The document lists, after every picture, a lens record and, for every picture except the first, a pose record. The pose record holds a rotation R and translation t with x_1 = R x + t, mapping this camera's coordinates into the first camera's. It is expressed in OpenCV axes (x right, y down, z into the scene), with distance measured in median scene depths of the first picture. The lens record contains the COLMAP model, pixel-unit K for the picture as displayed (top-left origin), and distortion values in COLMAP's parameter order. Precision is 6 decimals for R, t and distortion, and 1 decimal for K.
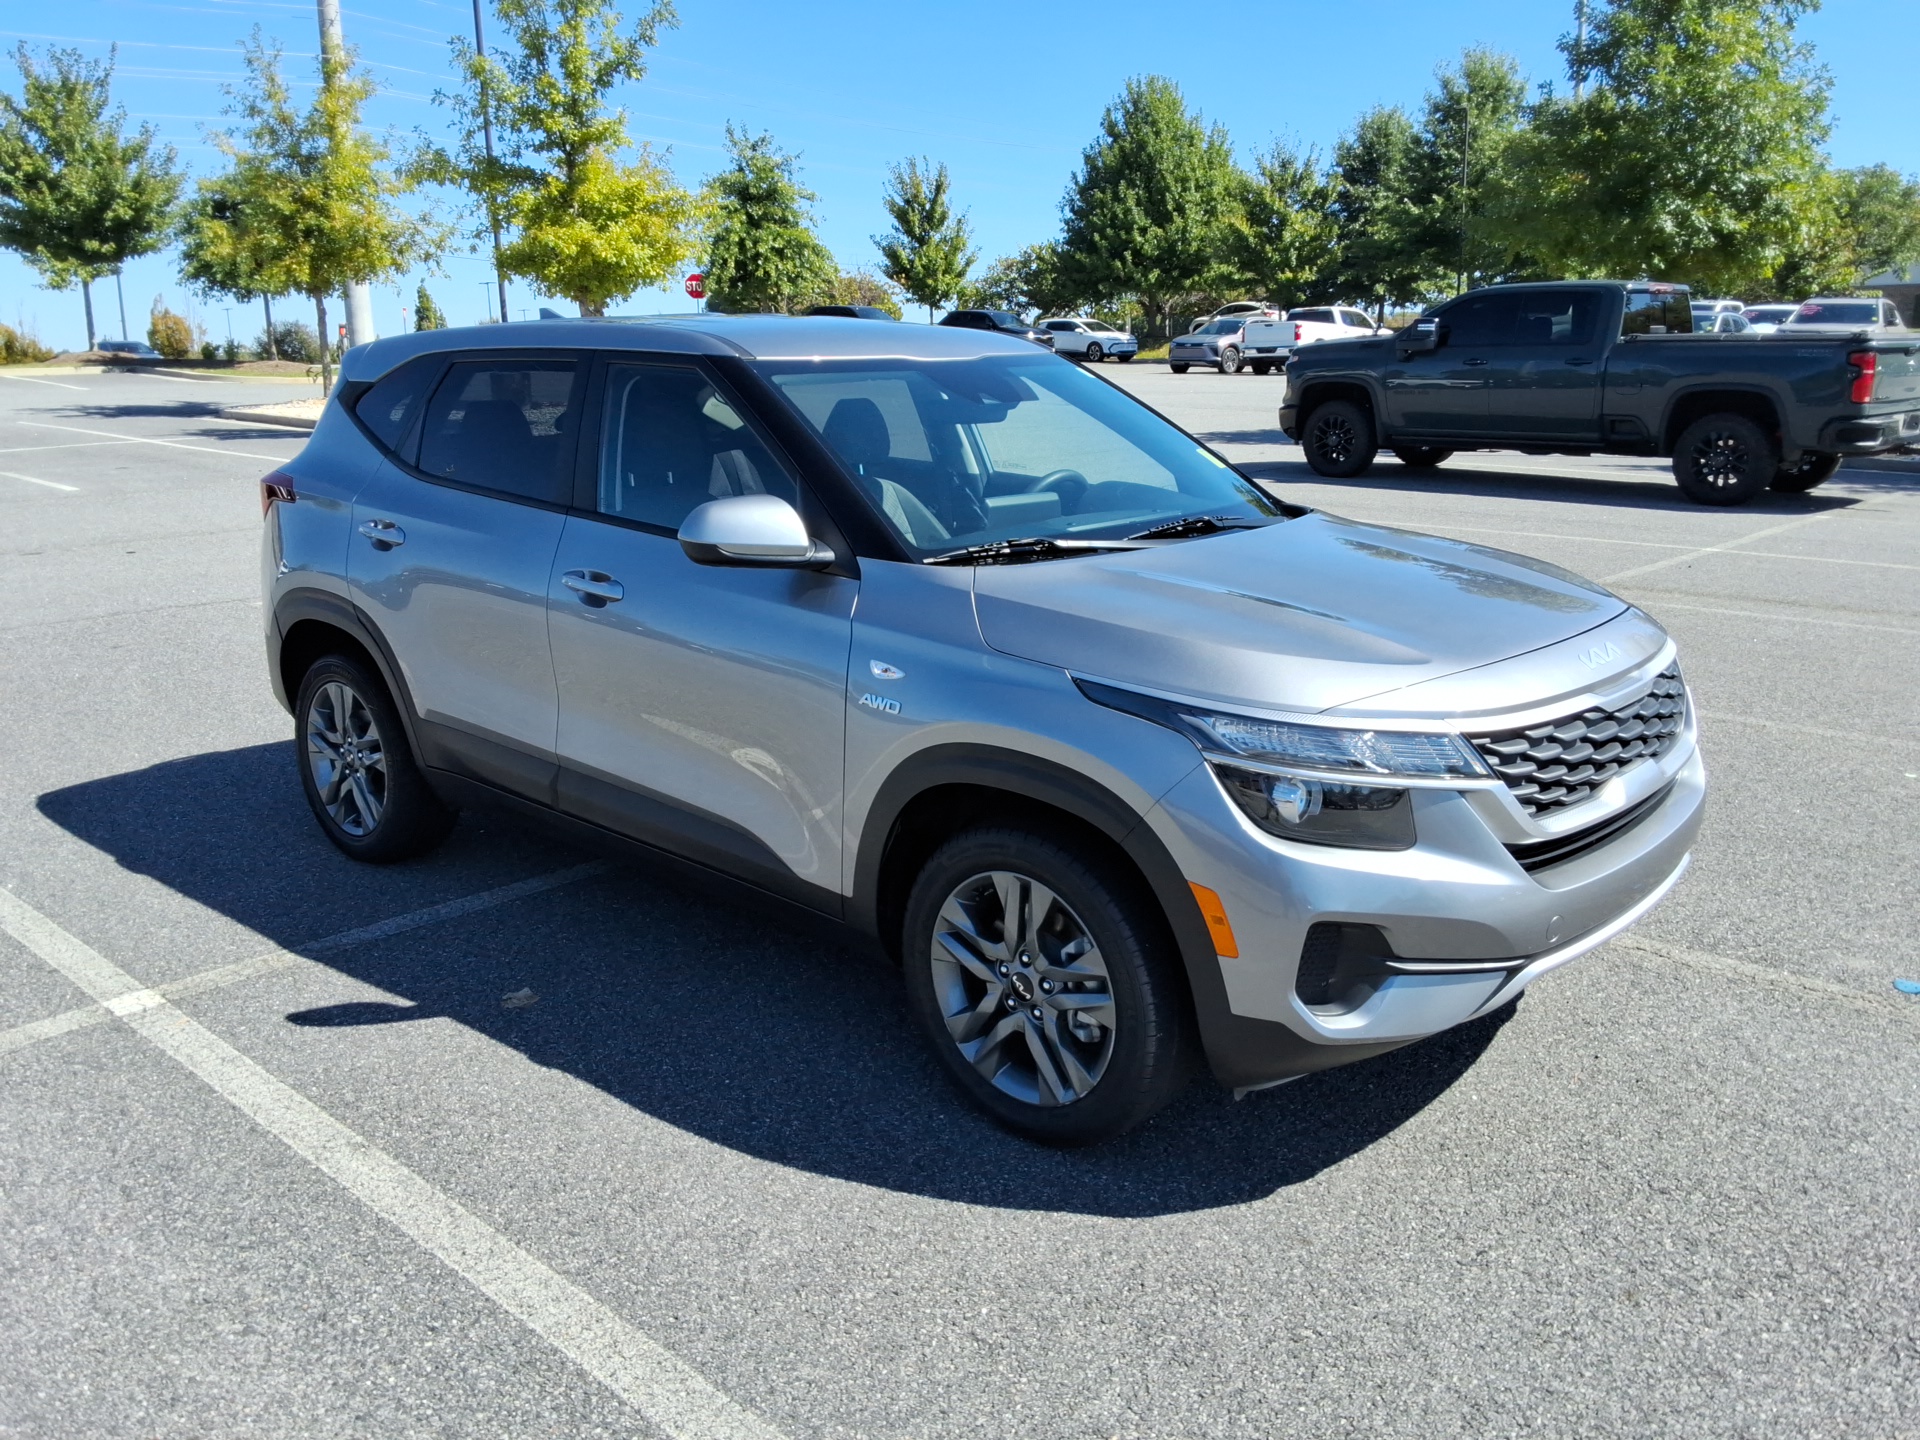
lens RADIAL K [[1560.9, 0, 974.7], [0, 1560.9, 703.8], [0, 0, 1]] dist [0.111716, -0.190113]
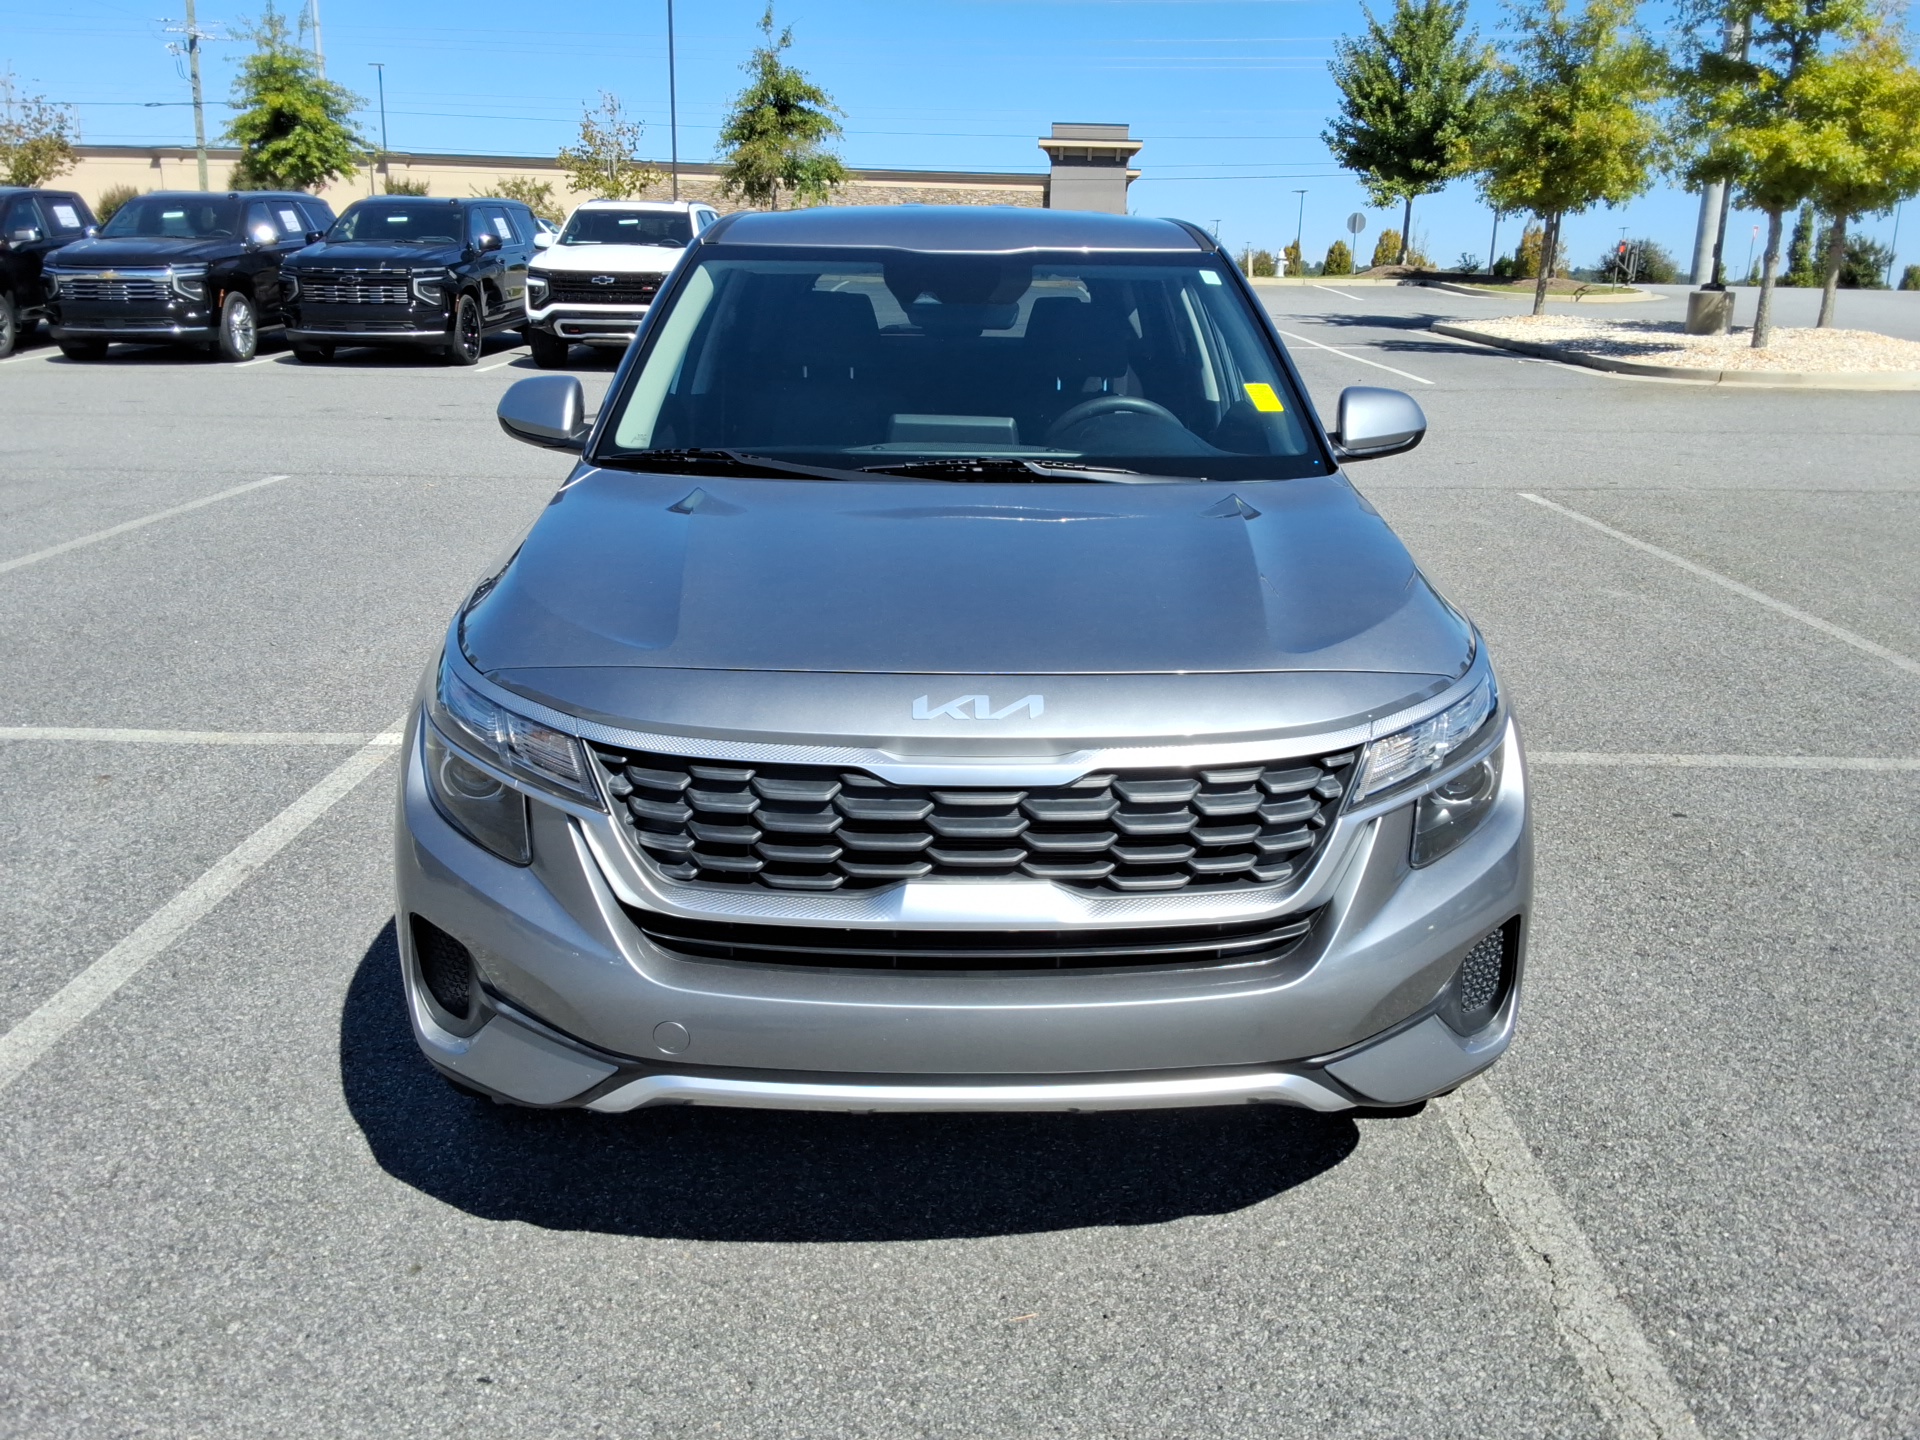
lens RADIAL K [[1560.9, 0, 974.7], [0, 1560.9, 703.8], [0, 0, 1]] dist [0.111716, -0.190113]
pose [[0.666801, 0.220068, -0.712002, 0.121831], [-0.186755, 0.974263, 0.126230, -0.016175], [0.721456, 0.048800, 0.690739, 0.076833]]
